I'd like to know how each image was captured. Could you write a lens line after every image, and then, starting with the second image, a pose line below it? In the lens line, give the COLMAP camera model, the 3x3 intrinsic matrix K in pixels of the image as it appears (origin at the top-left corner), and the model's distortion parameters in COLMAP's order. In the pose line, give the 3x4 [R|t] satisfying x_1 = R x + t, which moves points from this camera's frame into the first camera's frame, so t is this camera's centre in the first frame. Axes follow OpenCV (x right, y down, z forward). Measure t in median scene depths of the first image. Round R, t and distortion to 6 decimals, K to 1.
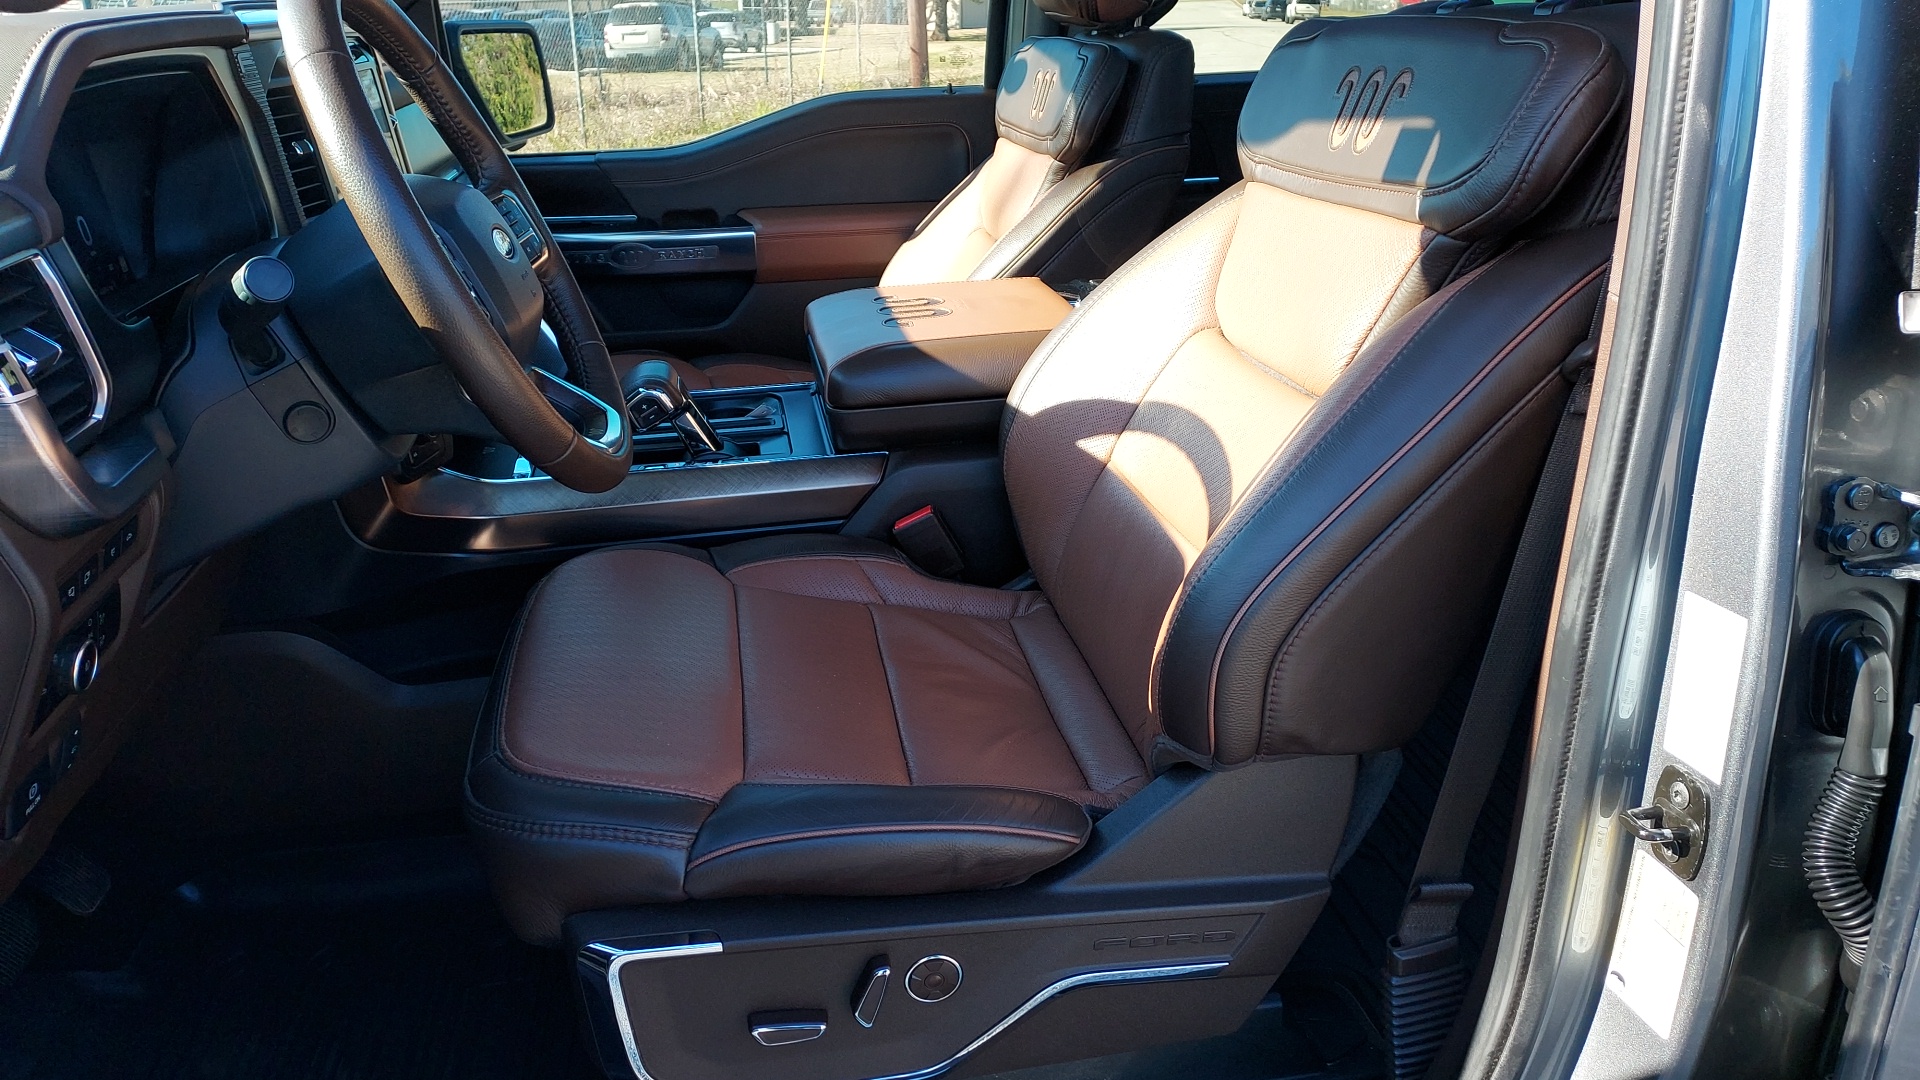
lens RADIAL K [[1278.4, 0, 972.5], [0, 1278.4, 541.7], [0, 0, 1]] dist [-0.007061, -0.001211]
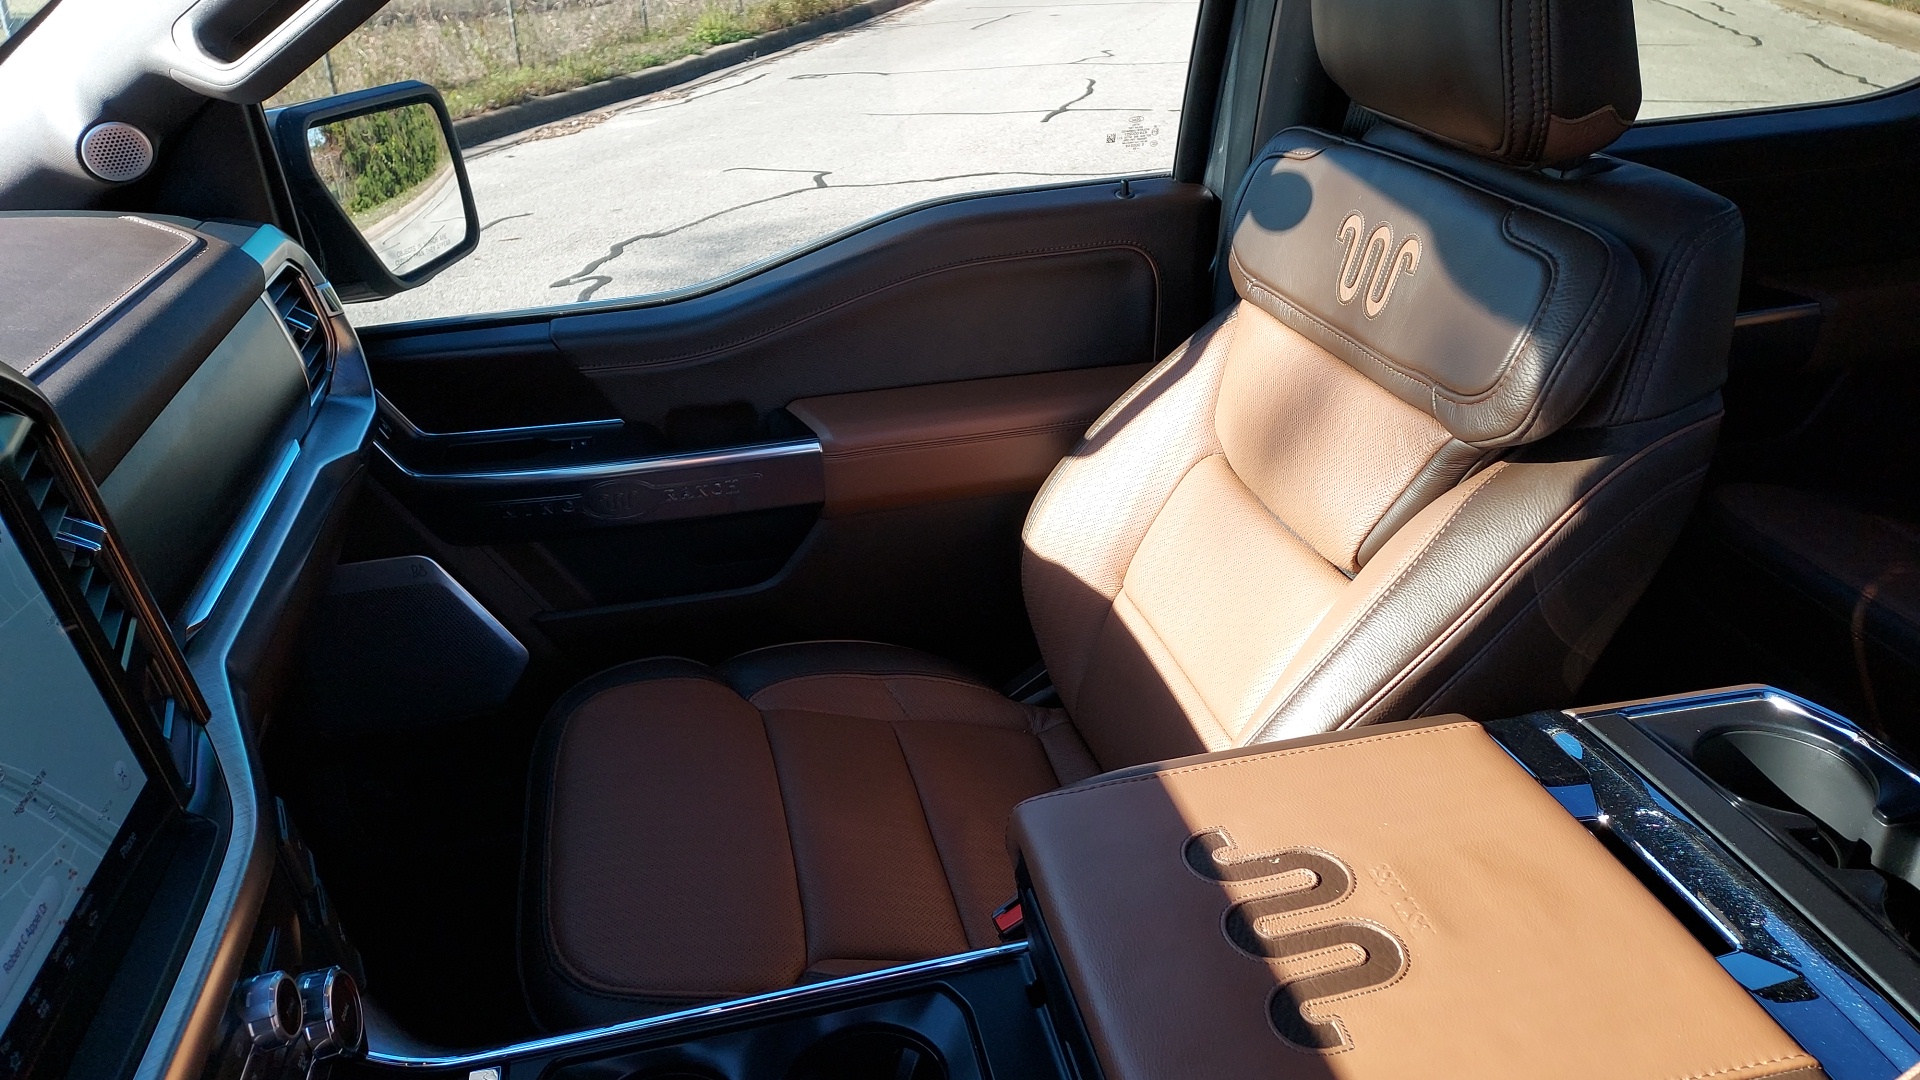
lens RADIAL K [[1368.1, 0, 978.6], [0, 1368.1, 546.5], [0, 0, 1]] dist [0.055970, -0.045635]
pose [[0.999416, -0.031839, 0.012417, -0.146110], [0.031337, 0.998758, 0.038747, -0.303015], [-0.013635, -0.038335, 0.999172, 0.479427]]
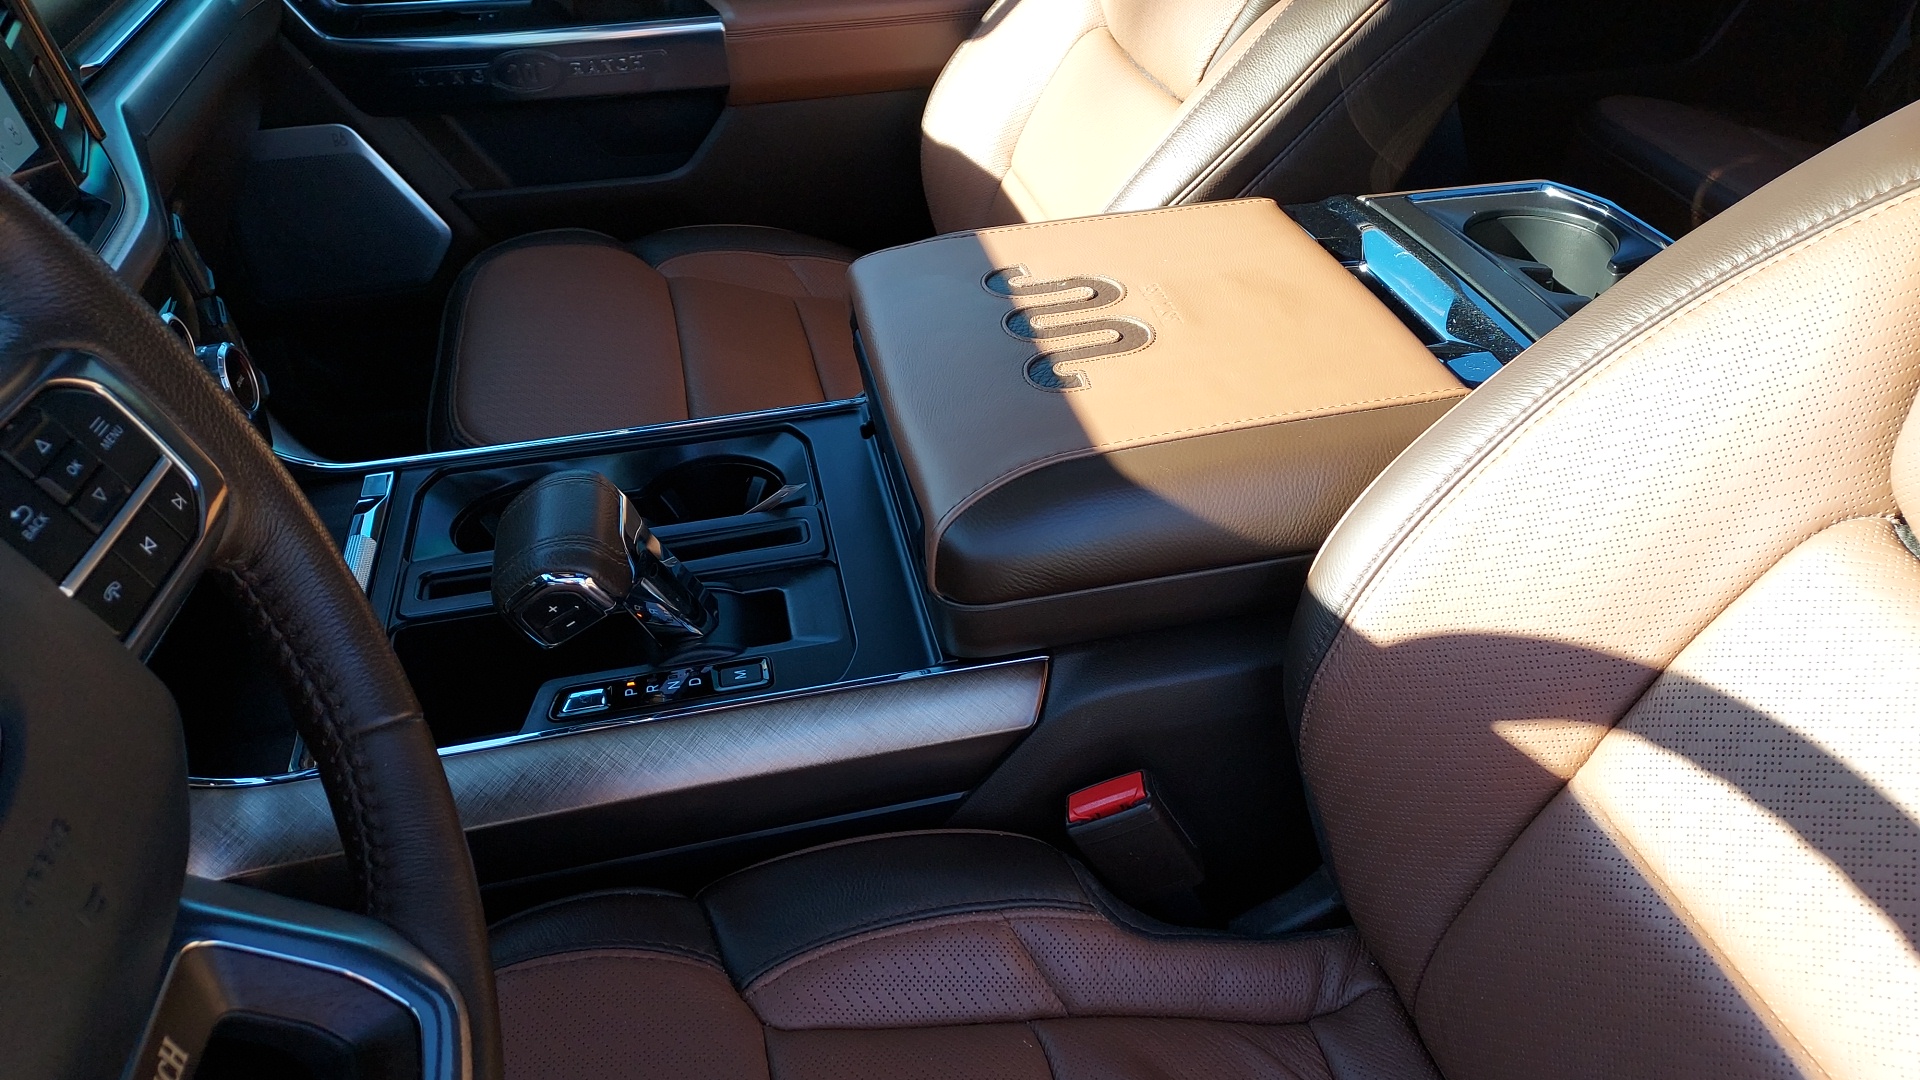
lens RADIAL K [[1358.6, 0, 962.3], [0, 1358.6, 530.5], [0, 0, 1]] dist [0.027971, -0.001814]
pose [[0.999868, -0.014528, 0.007307, -0.086804], [0.012679, 0.977796, 0.209177, -0.193132], [-0.010184, -0.209057, 0.977850, 0.411936]]
